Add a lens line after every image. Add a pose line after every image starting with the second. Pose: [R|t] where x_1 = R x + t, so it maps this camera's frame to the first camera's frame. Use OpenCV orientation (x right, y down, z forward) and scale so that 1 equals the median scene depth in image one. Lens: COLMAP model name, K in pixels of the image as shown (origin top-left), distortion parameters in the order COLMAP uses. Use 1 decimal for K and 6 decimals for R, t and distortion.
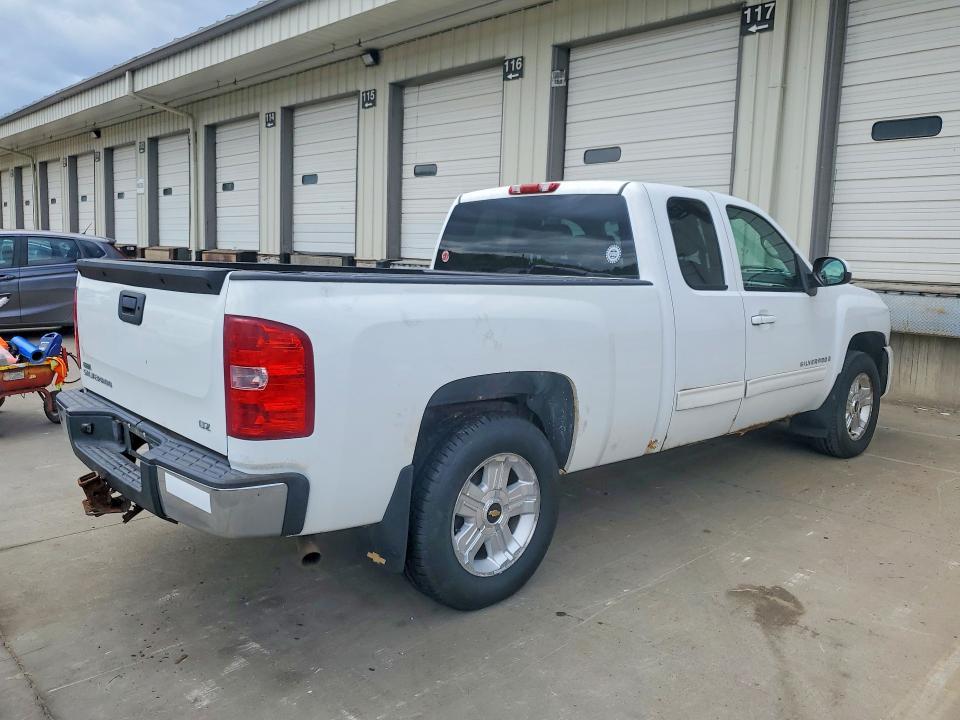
lens RADIAL K [[761.5, 0, 480.0], [0, 761.5, 360.0], [0, 0, 1]] dist [0.086696, -0.003601]
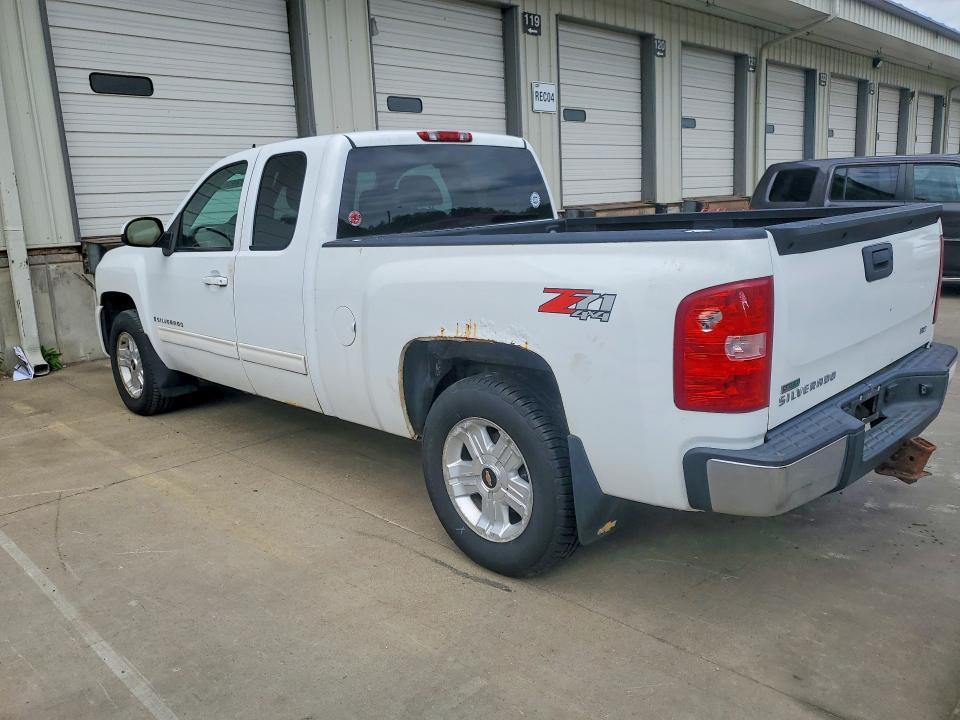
lens RADIAL K [[744.6, 0, 477.8], [0, 744.6, 324.5], [0, 0, 1]] dist [0.023563, 0.005297]
pose [[-0.040620, -0.204520, 0.978019, -1.003634], [0.181096, 0.961109, 0.208505, -0.206060], [-0.982626, 0.185585, -0.002002, 1.123628]]
